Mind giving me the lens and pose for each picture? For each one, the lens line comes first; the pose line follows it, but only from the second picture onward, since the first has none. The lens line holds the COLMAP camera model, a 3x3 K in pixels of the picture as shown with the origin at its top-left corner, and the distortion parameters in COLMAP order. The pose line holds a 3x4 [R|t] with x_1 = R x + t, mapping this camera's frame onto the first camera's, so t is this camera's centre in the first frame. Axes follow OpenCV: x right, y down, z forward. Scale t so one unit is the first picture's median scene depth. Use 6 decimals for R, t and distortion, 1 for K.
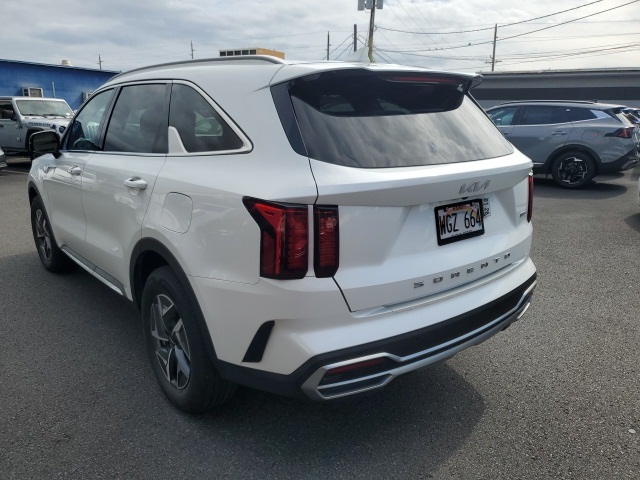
lens RADIAL K [[506.3, 0, 320.0], [0, 506.3, 240.0], [0, 0, 1]] dist [0.014540, -0.002506]
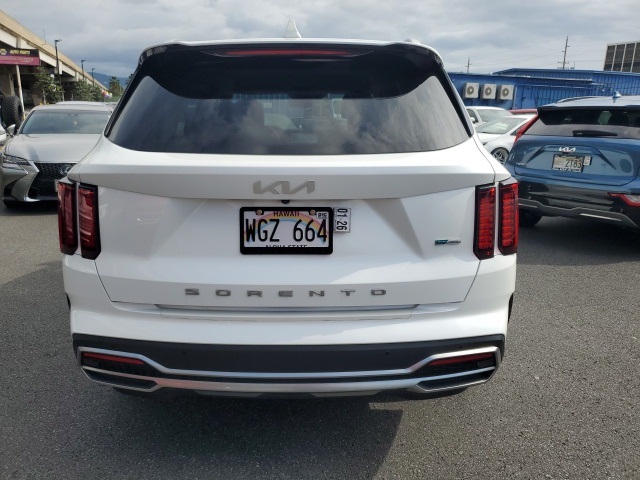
lens RADIAL K [[506.3, 0, 320.0], [0, 506.3, 240.0], [0, 0, 1]] dist [0.014540, -0.002506]
pose [[0.778568, 0.159336, -0.606996, 0.801397], [-0.161011, 0.985572, 0.052191, -0.072318], [0.606554, 0.057099, 0.792989, 0.404785]]
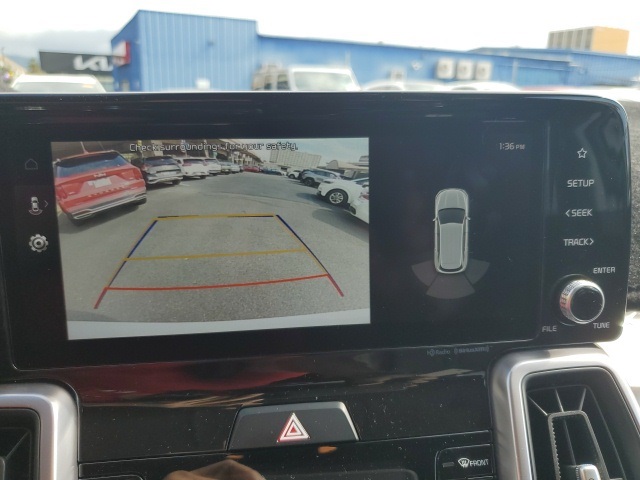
lens RADIAL K [[519.9, 0, 320.0], [0, 519.9, 240.0], [0, 0, 1]] dist [-0.009541, -0.004234]
pose [[0.838146, 0.147879, -0.525018, -0.532118], [-0.138831, 0.988683, 0.056846, -0.369784], [0.527482, 0.025243, 0.849191, 1.904199]]
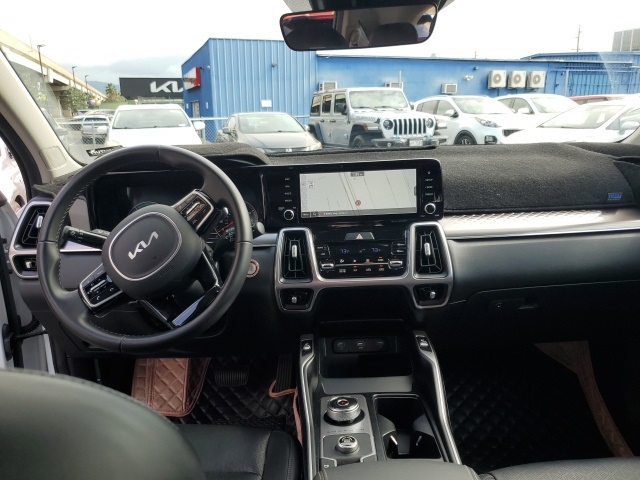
lens RADIAL K [[506.3, 0, 320.0], [0, 506.3, 240.0], [0, 0, 1]] dist [0.014540, -0.002506]
pose [[0.775615, 0.131402, -0.617377, -0.326623], [-0.124468, 0.990726, 0.054496, -0.341198], [0.618812, 0.034576, 0.784778, 1.604828]]
